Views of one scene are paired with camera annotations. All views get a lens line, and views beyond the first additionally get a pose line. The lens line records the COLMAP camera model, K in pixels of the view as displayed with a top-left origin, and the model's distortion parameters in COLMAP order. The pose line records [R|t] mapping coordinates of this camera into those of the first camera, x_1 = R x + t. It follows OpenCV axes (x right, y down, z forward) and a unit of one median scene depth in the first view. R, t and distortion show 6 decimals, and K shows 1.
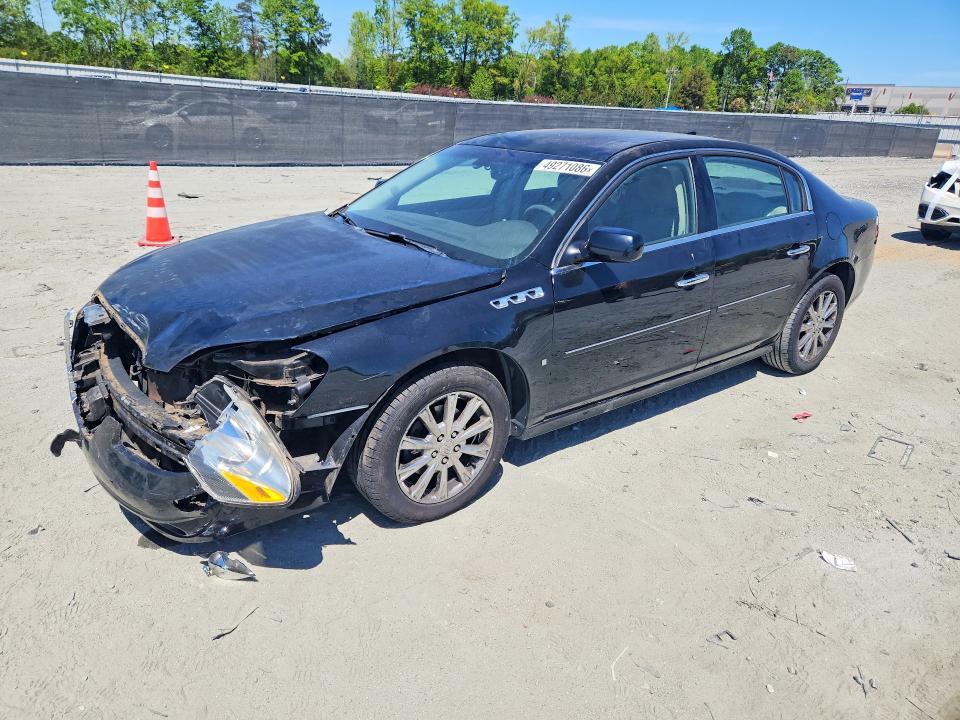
lens RADIAL K [[729.1, 0, 480.0], [0, 729.1, 360.0], [0, 0, 1]] dist [0.067321, -0.064099]
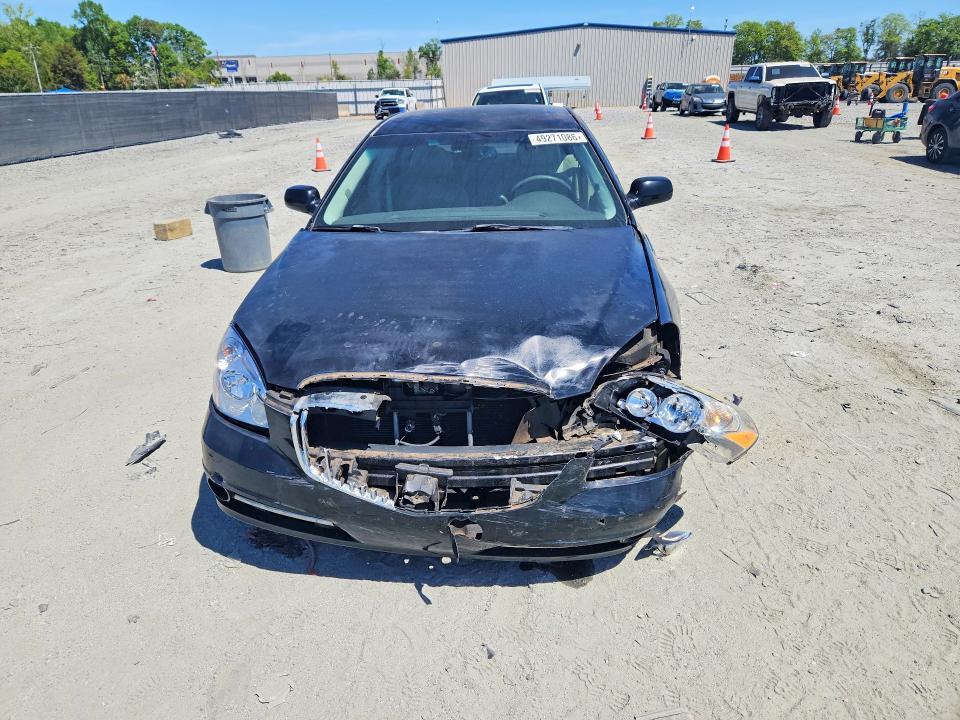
lens RADIAL K [[729.1, 0, 480.0], [0, 729.1, 360.0], [0, 0, 1]] dist [0.067321, -0.064099]
pose [[0.603551, -0.340271, 0.721070, -0.180533], [0.315850, 0.932412, 0.175630, -0.035601], [-0.732096, 0.121748, 0.670233, 0.071743]]
